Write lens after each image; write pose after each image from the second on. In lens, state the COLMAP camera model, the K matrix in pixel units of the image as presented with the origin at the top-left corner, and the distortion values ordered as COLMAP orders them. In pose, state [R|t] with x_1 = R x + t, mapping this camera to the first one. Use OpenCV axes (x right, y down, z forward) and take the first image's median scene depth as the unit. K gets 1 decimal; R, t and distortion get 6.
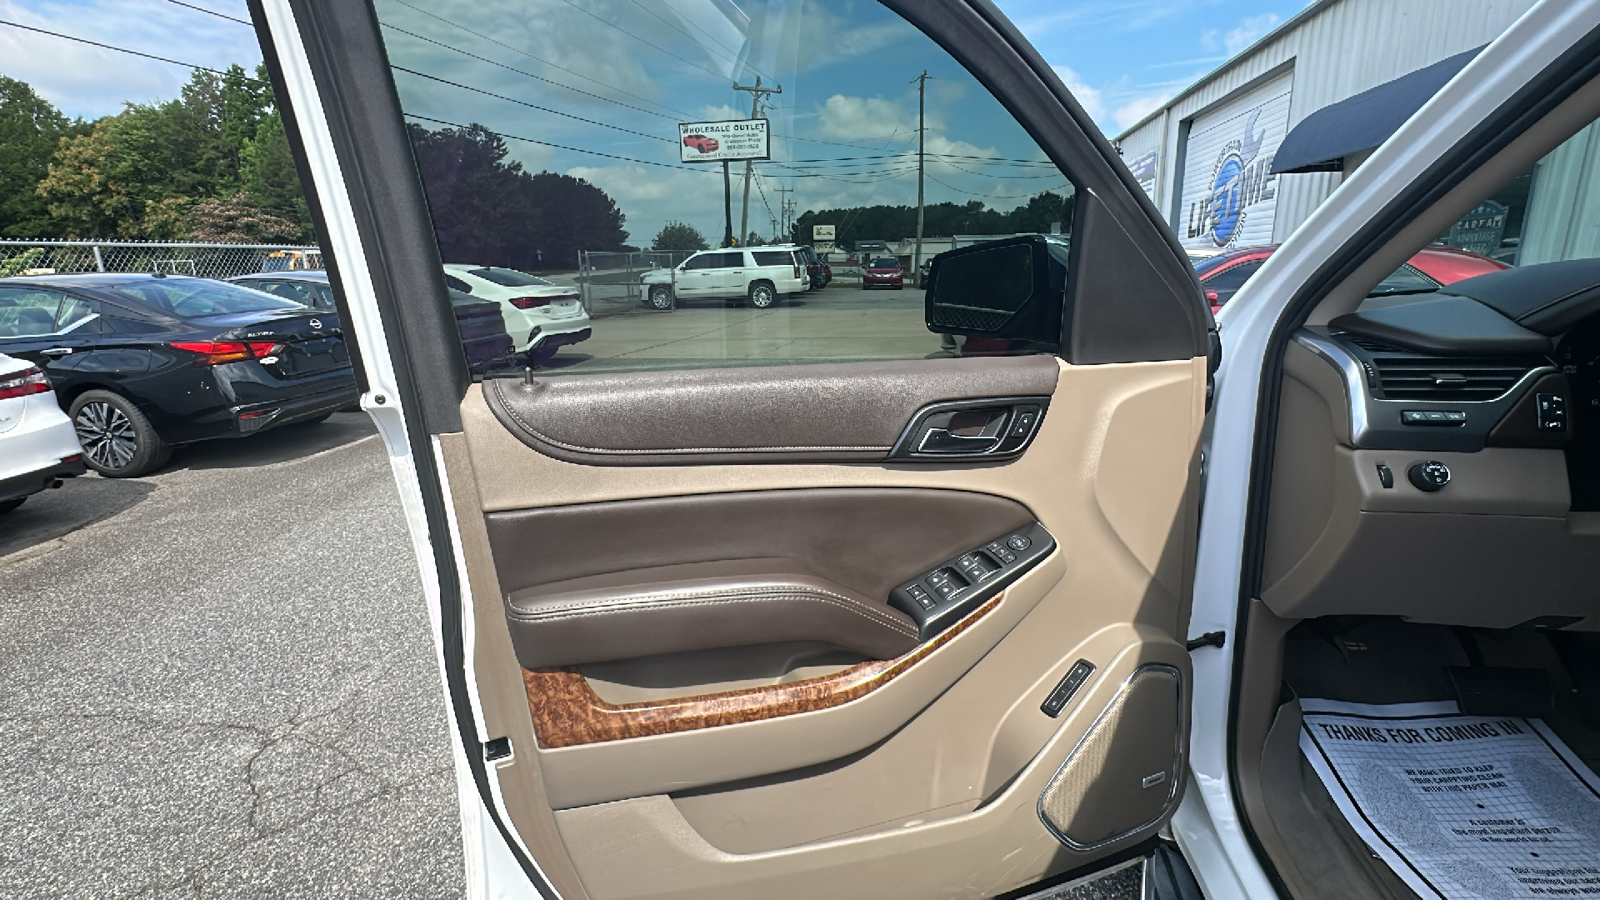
lens RADIAL K [[740.2, 0, 800.0], [0, 740.2, 450.0], [0, 0, 1]] dist [-0.000324, -0.000874]
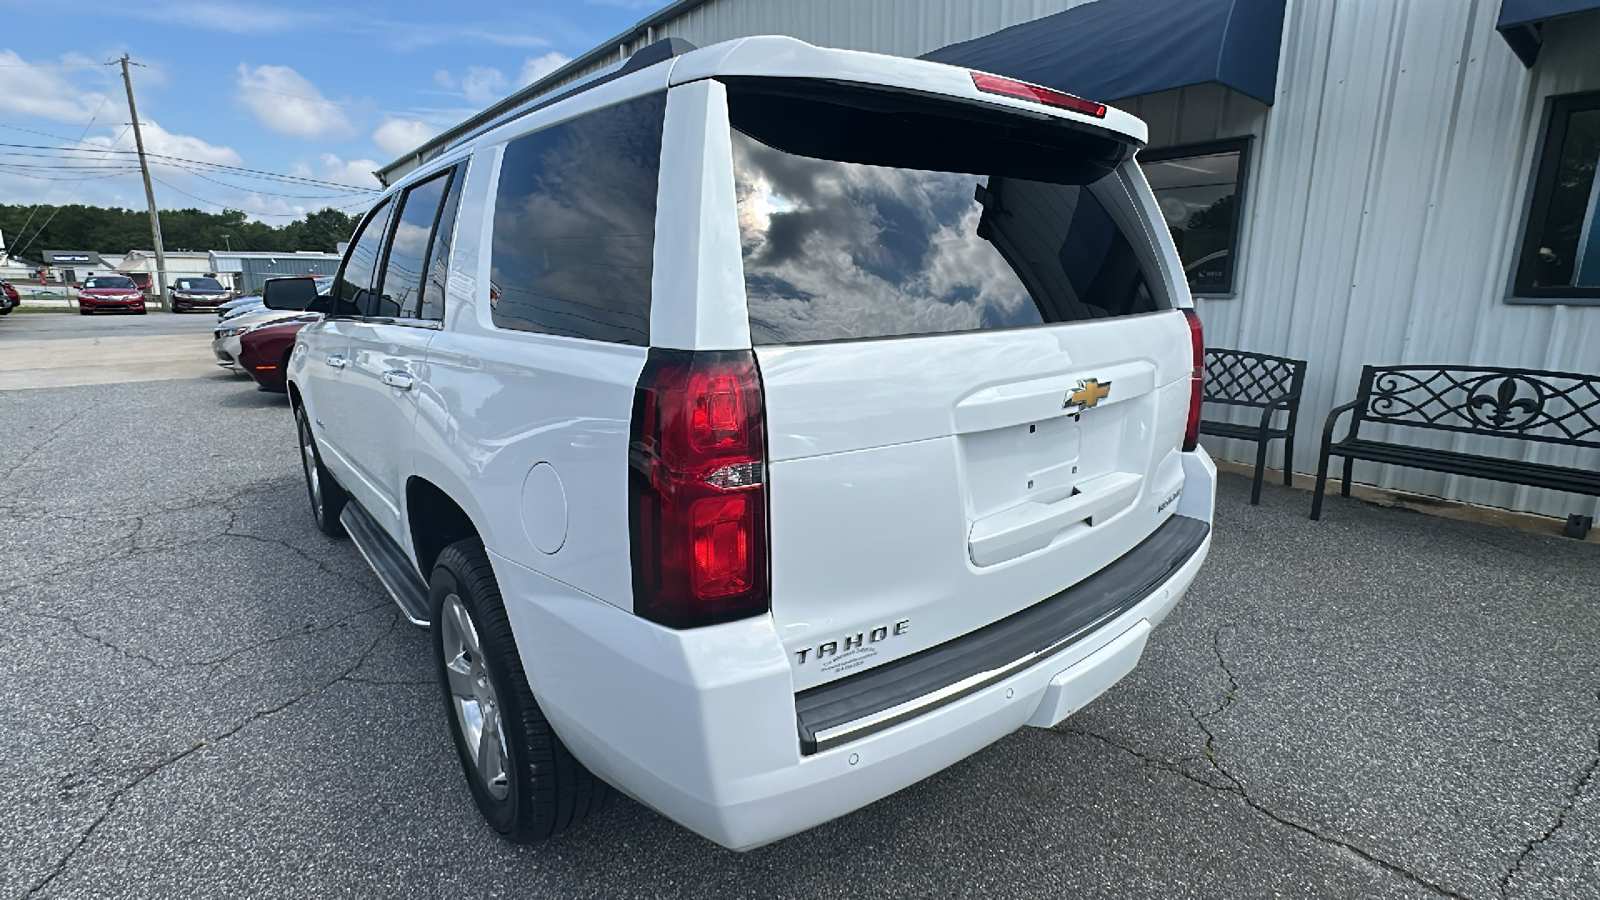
lens RADIAL K [[740.2, 0, 800.0], [0, 740.2, 450.0], [0, 0, 1]] dist [-0.000324, -0.000874]
pose [[0.656205, -0.148706, 0.739785, -0.044006], [0.170935, 0.984198, 0.046213, 0.051526], [-0.734967, 0.096130, 0.671254, -0.210349]]
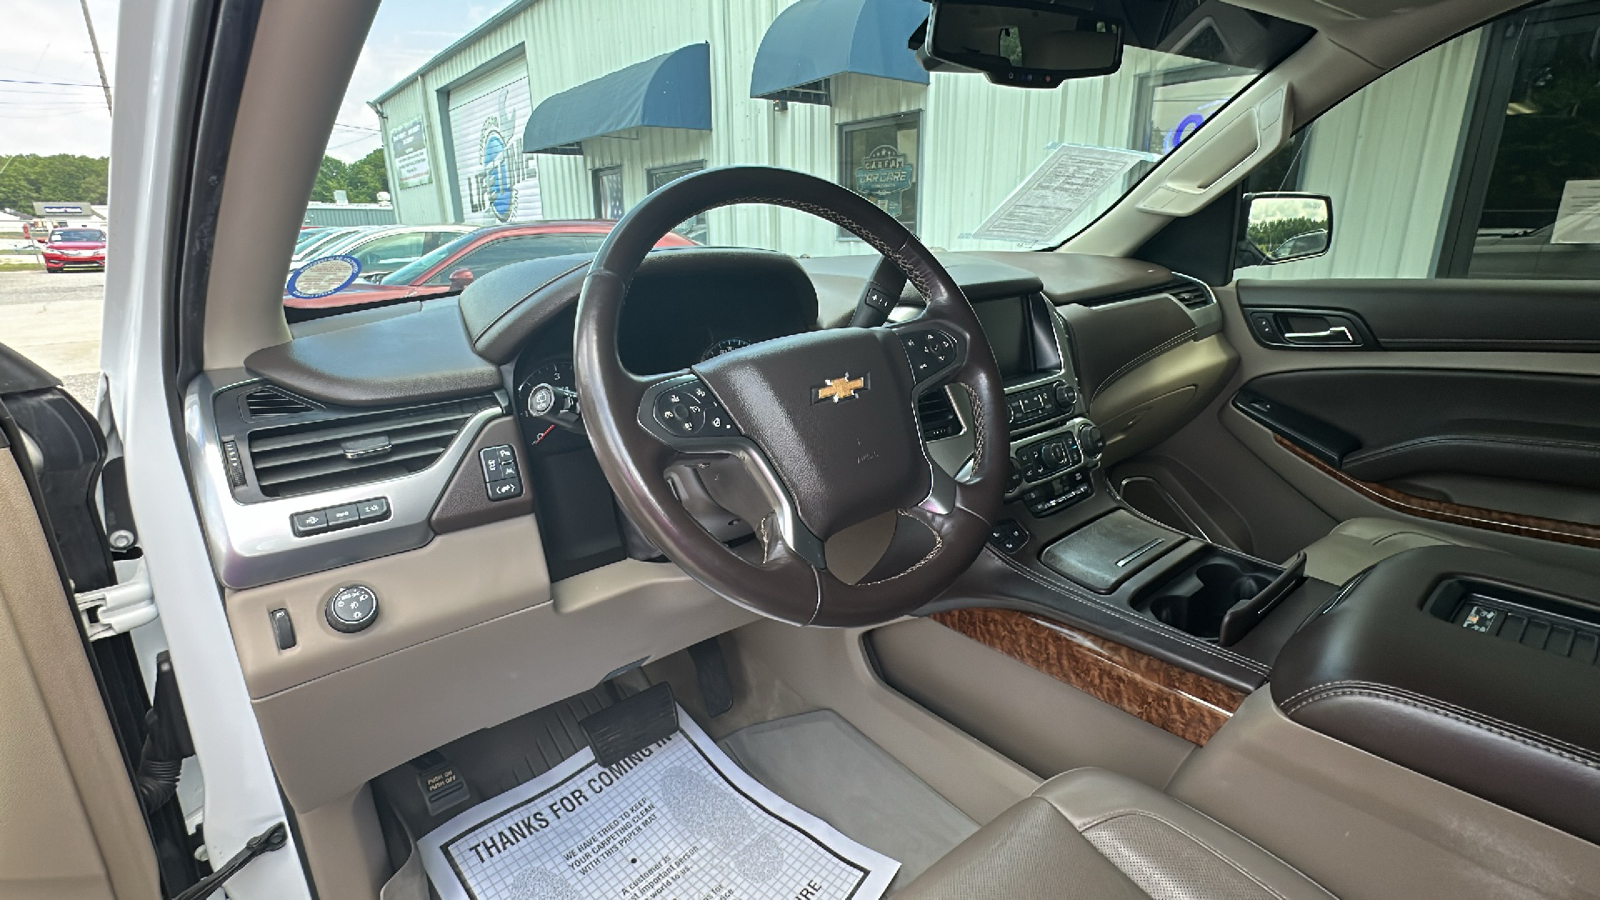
lens RADIAL K [[726.4, 0, 817.3], [0, 726.4, 447.4], [0, 0, 1]] dist [0.000851, 0.000057]
pose [[0.647381, -0.208533, 0.733084, 0.047319], [0.182436, 0.976279, 0.116604, -0.007048], [-0.740010, 0.058253, 0.670068, 0.018664]]
